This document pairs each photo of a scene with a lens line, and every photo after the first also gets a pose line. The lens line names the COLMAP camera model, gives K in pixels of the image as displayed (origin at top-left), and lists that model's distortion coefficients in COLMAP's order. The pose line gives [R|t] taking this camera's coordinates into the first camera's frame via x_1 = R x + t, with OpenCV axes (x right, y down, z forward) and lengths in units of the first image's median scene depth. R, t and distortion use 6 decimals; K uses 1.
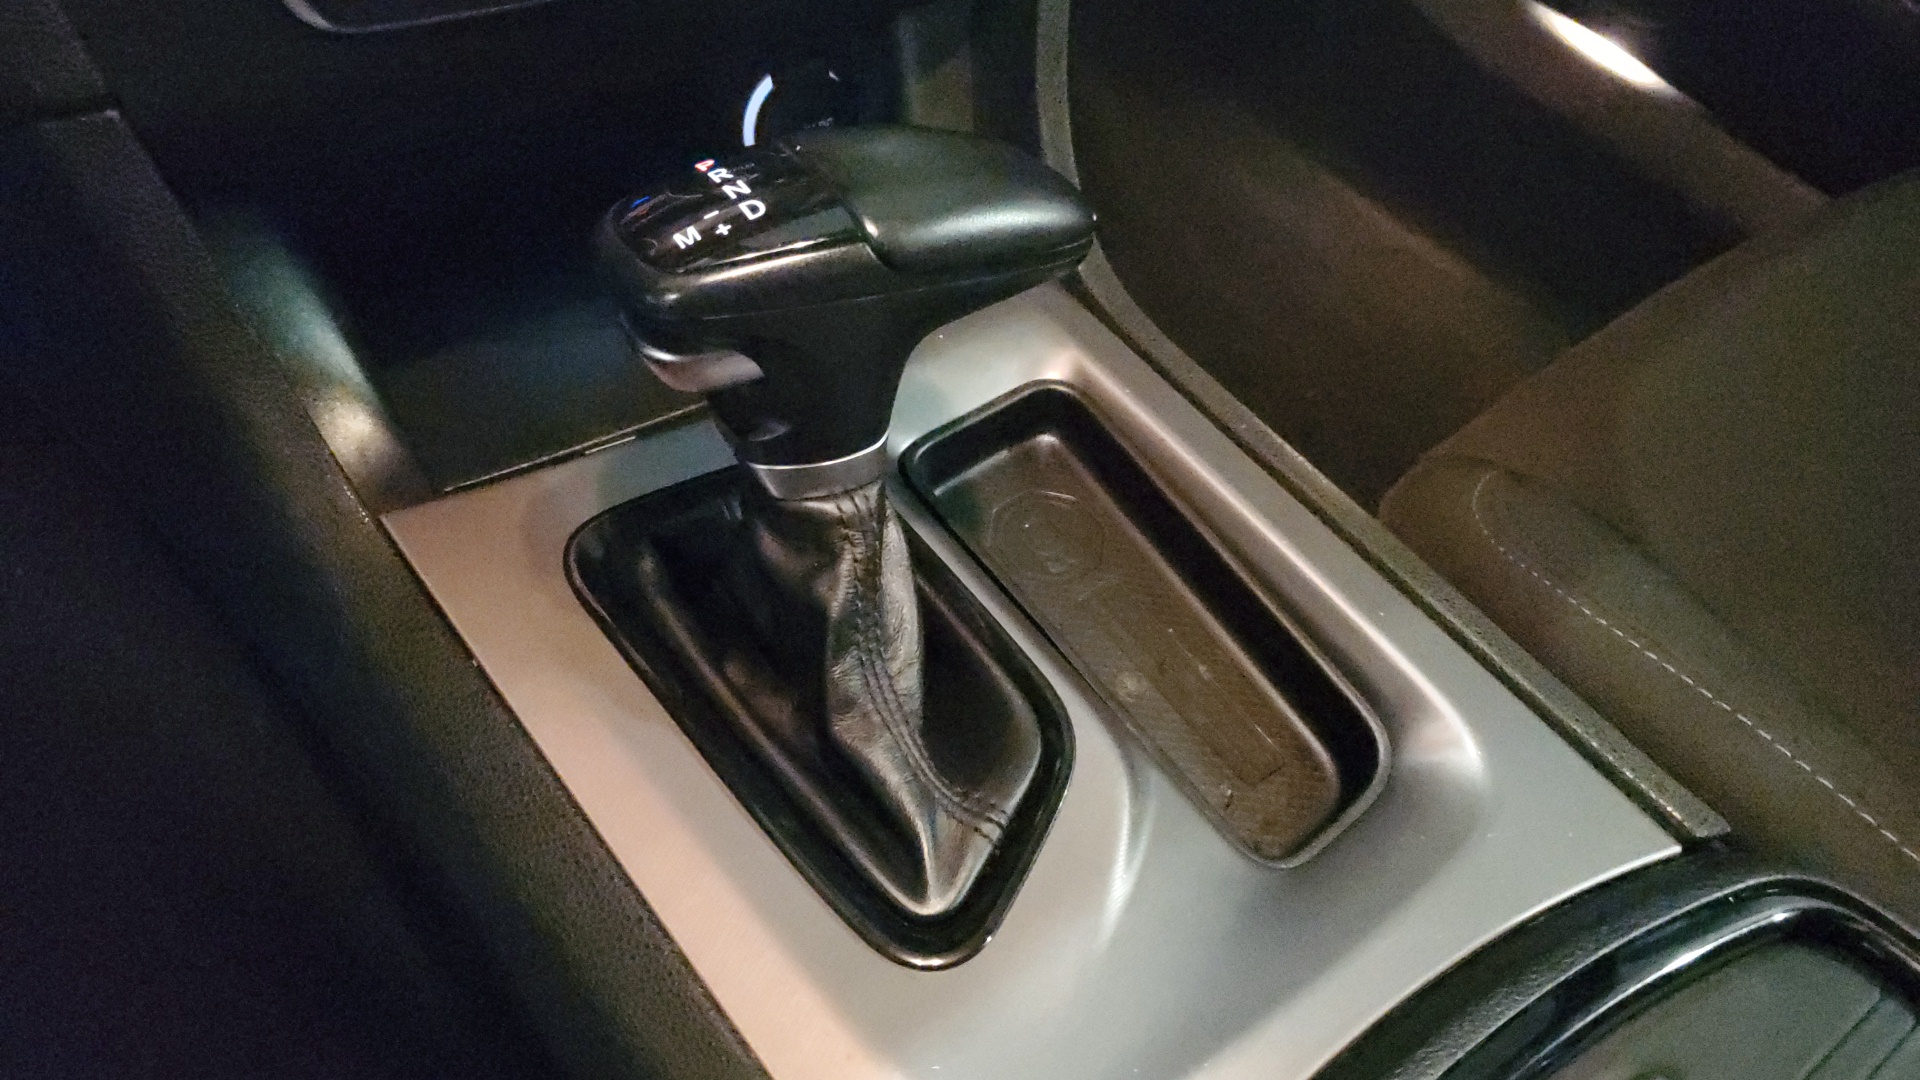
lens RADIAL K [[1500.4, 0, 960.0], [0, 1500.4, 540.0], [0, 0, 1]] dist [0.228649, -0.459517]
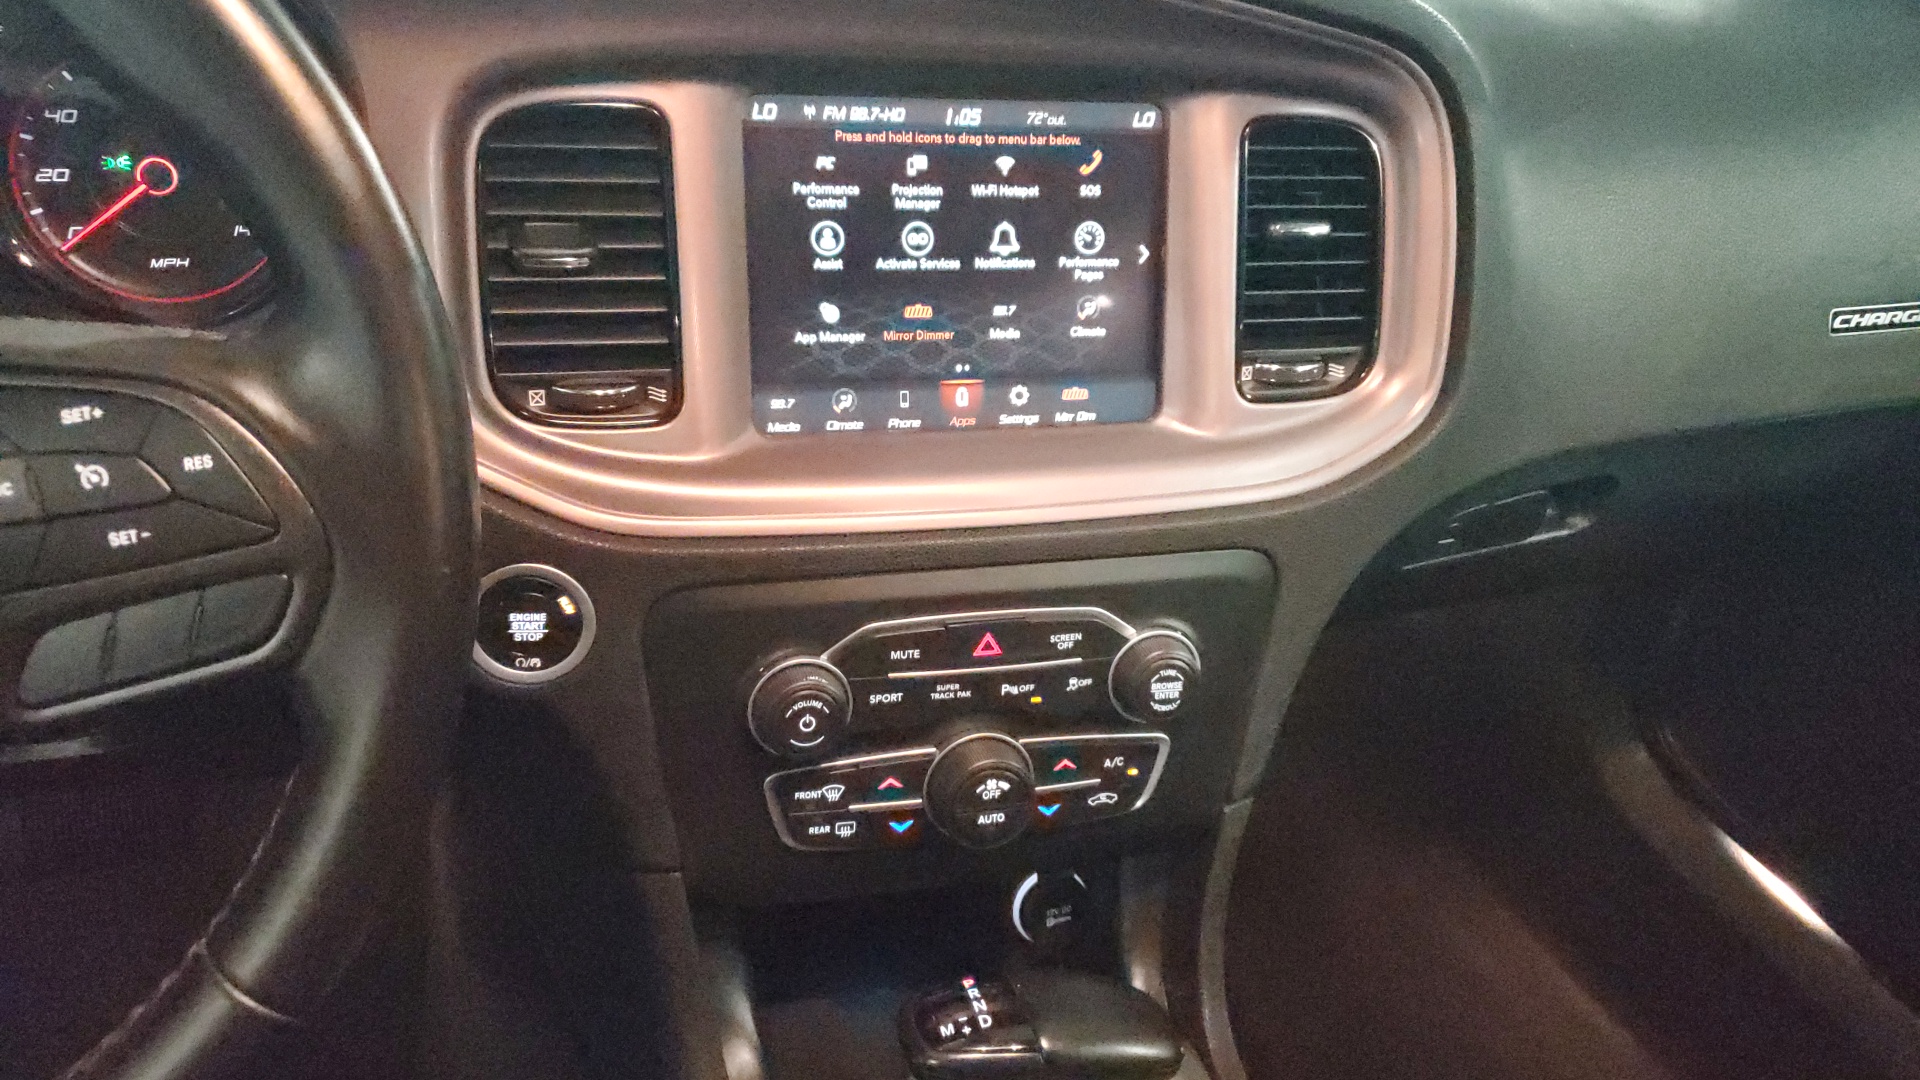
lens RADIAL K [[1500.4, 0, 960.0], [0, 1500.4, 540.0], [0, 0, 1]] dist [0.228649, -0.459517]
pose [[0.959524, 0.158674, -0.232672, 0.172370], [-0.229964, 0.918362, -0.322069, -0.145458], [0.162573, 0.362539, 0.917679, -0.915021]]
